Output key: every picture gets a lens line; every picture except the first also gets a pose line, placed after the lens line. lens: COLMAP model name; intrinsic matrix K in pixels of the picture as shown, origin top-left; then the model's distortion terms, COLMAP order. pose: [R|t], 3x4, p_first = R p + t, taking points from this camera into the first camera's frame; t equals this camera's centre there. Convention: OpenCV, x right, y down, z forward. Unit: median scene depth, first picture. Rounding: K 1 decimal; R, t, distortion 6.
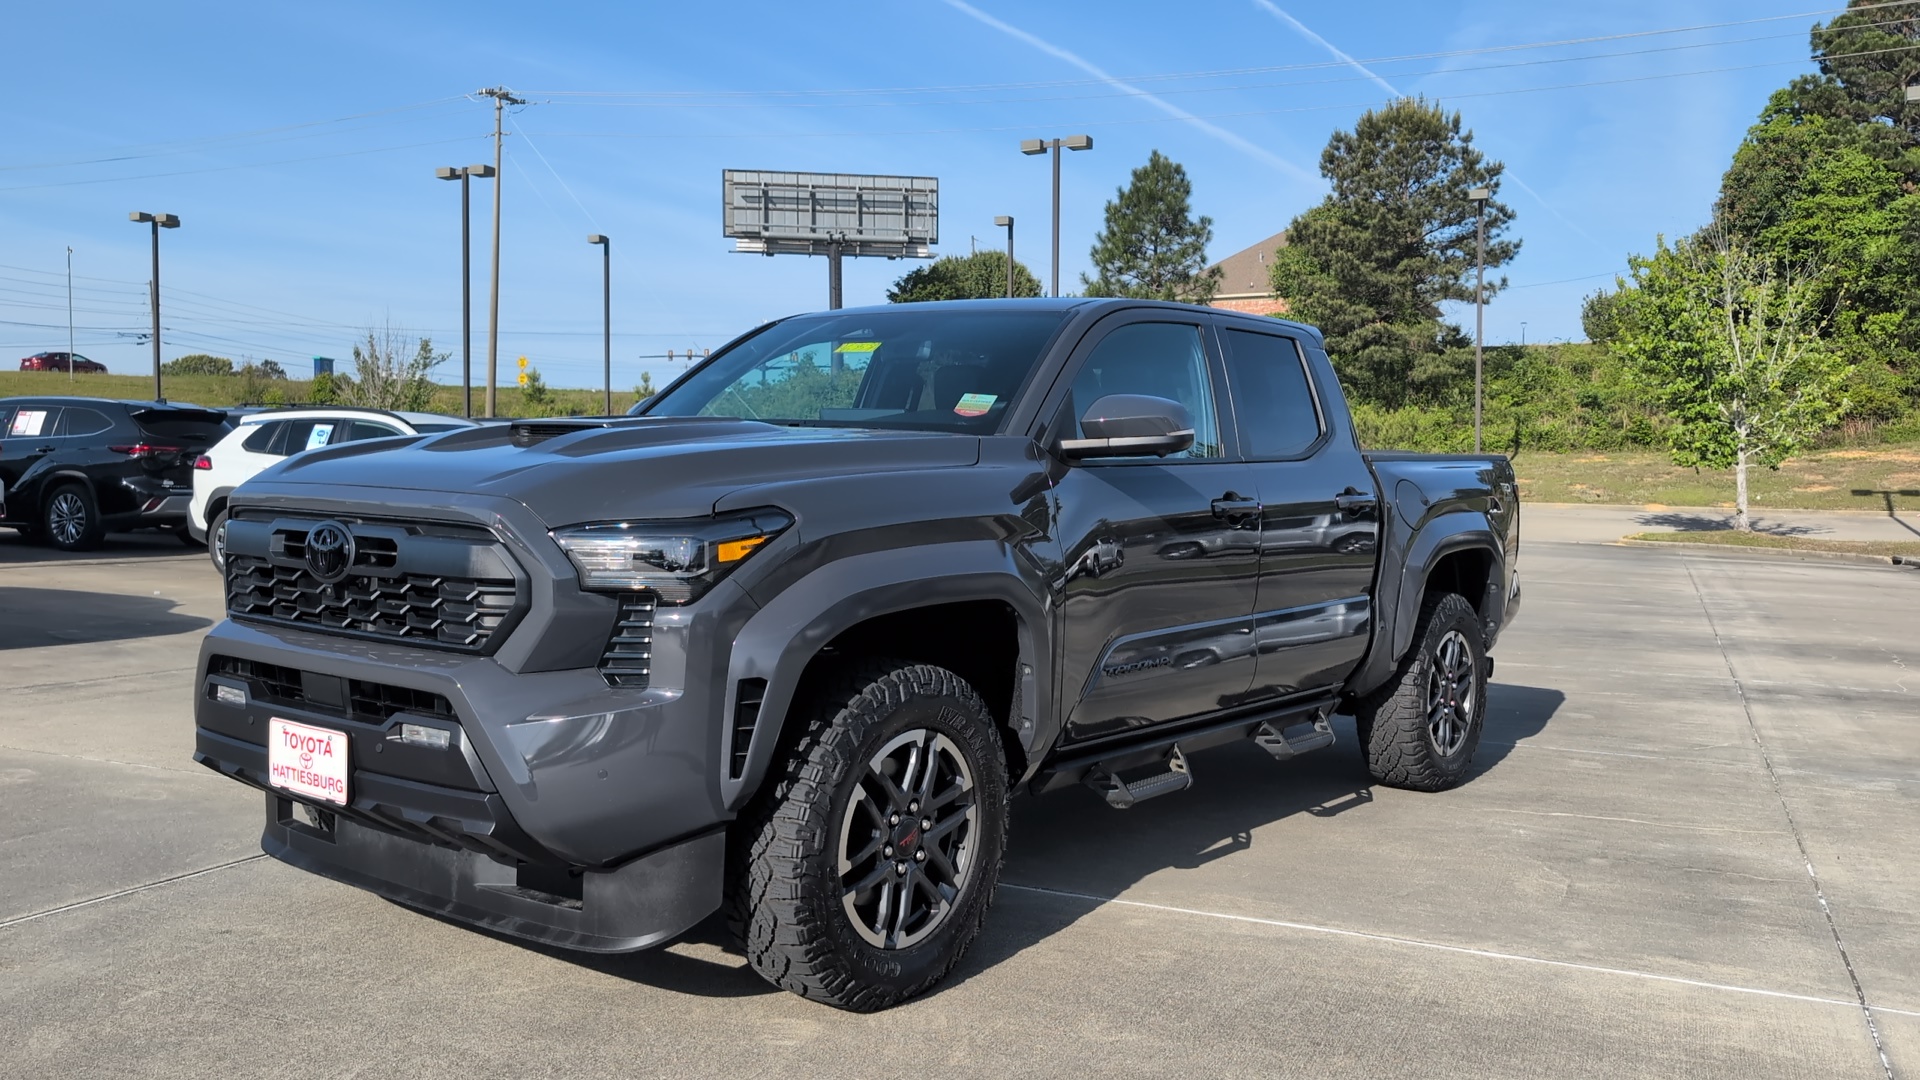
lens RADIAL K [[1616.7, 0, 969.4], [0, 1616.7, 547.8], [0, 0, 1]] dist [0.009694, -0.004885]
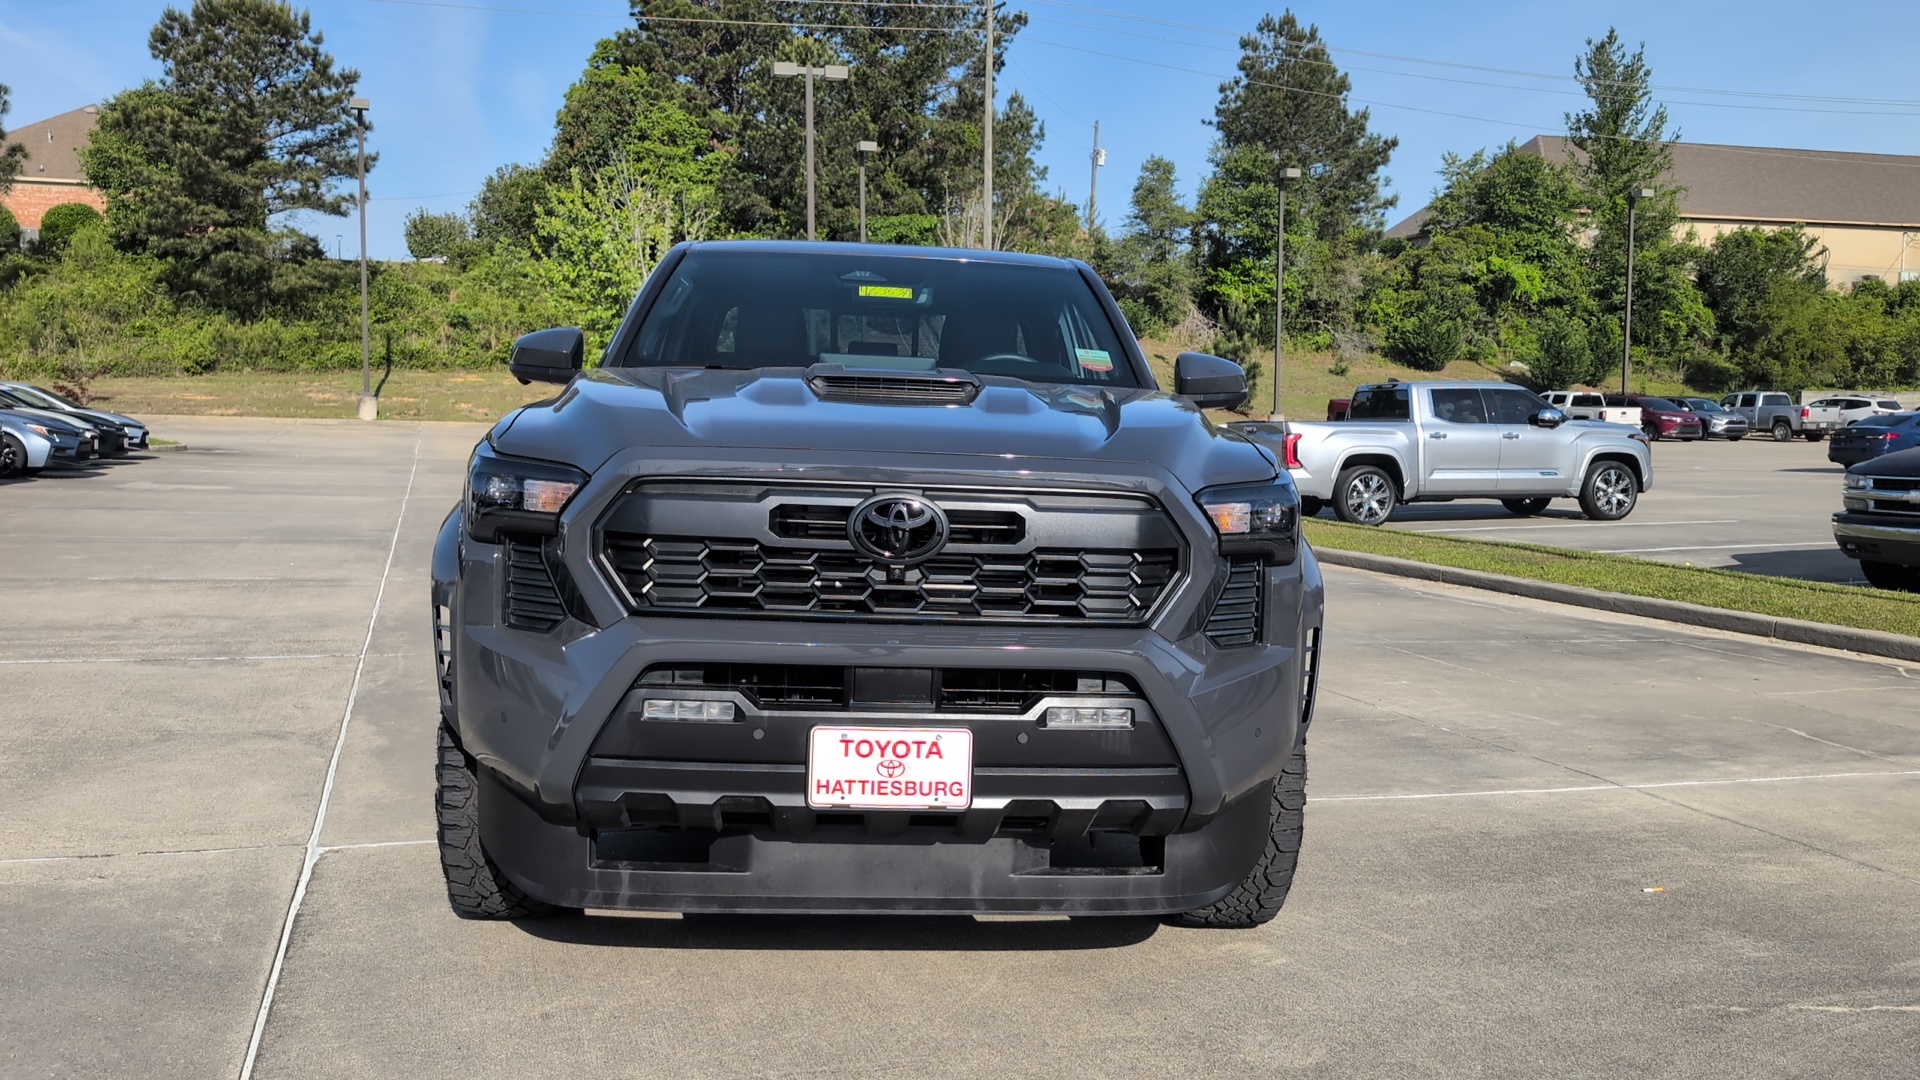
lens RADIAL K [[1616.7, 0, 970.7], [0, 1616.7, 540.0], [0, 0, 1]] dist [0.009694, -0.004885]
pose [[0.749242, -0.050637, 0.660358, -0.052961], [0.019431, 0.998324, 0.054507, -0.002110], [-0.662011, -0.028007, 0.748971, 0.018220]]
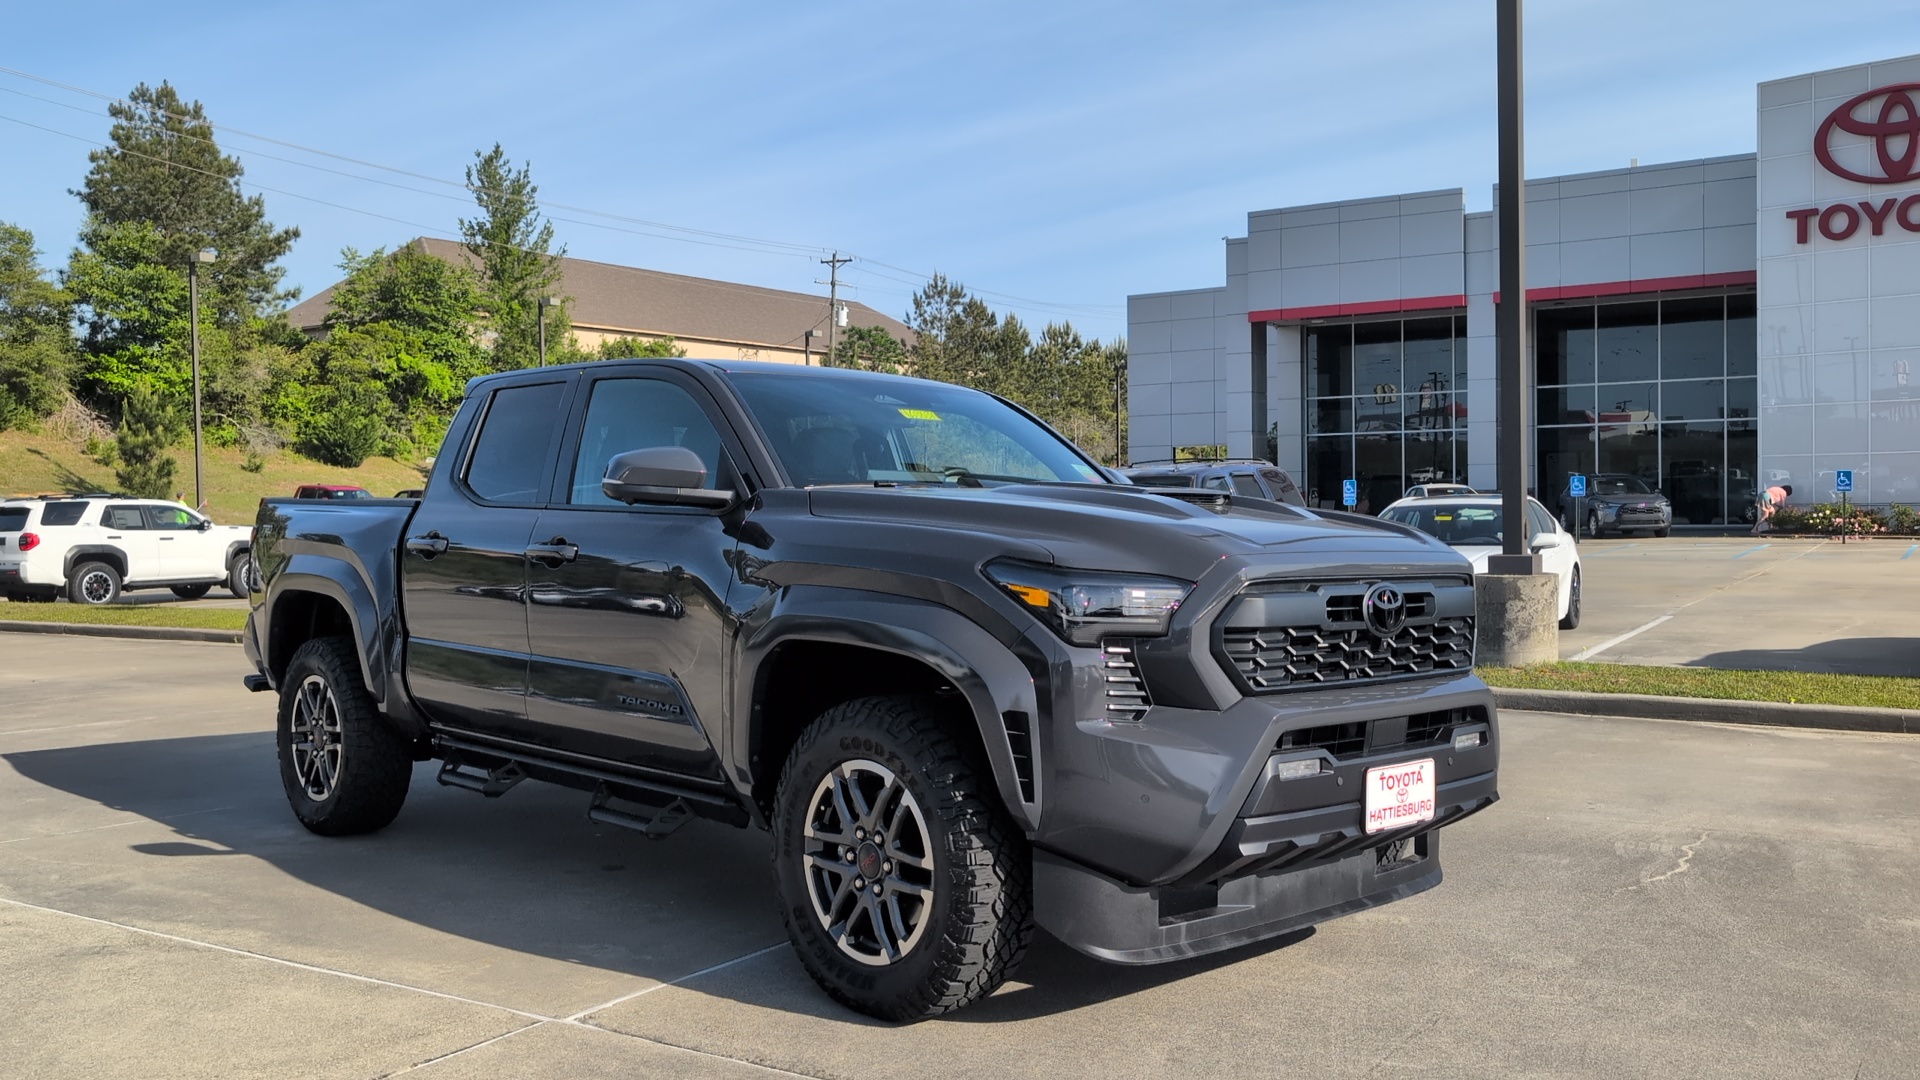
lens RADIAL K [[1616.7, 0, 960.5], [0, 1616.7, 545.8], [0, 0, 1]] dist [0.009694, -0.004885]
pose [[0.156224, -0.032858, 0.987175, -0.087961], [0.050292, 0.998415, 0.025273, -0.004861], [-0.986440, 0.045699, 0.157629, 0.062712]]
